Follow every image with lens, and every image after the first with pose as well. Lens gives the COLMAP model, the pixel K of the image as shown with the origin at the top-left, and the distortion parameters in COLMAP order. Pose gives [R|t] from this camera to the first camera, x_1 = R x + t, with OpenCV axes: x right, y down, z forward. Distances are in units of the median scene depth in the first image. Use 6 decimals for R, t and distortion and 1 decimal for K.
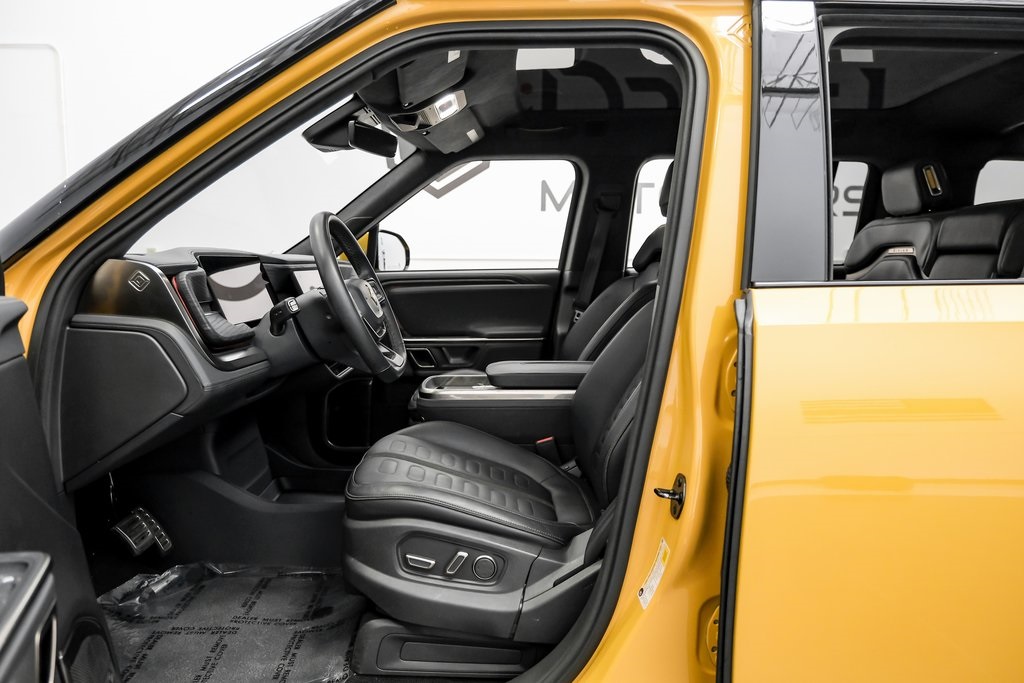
lens RADIAL K [[712.6, 0, 512.0], [0, 712.6, 341.5], [0, 0, 1]] dist [-0.000361, 0.000440]
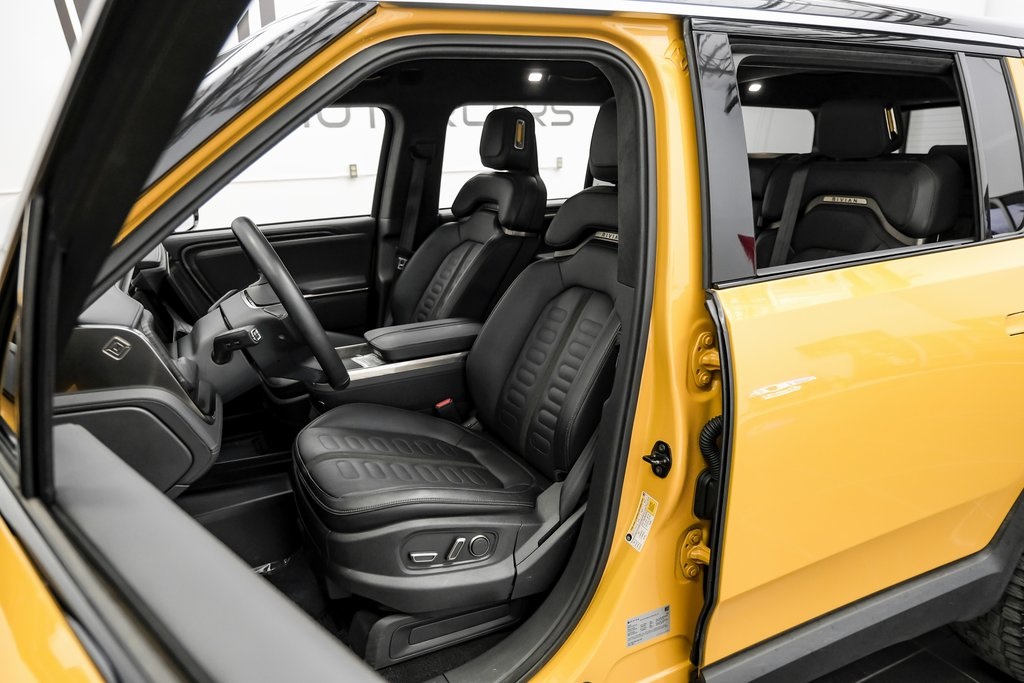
lens RADIAL K [[691.2, 0, 512.0], [0, 691.2, 341.5], [0, 0, 1]] dist [-0.001775, -0.000249]
pose [[0.901948, -0.143578, 0.407277, -0.267345], [0.077921, 0.981741, 0.173532, -0.122963], [-0.424756, -0.124781, 0.896667, 0.038950]]
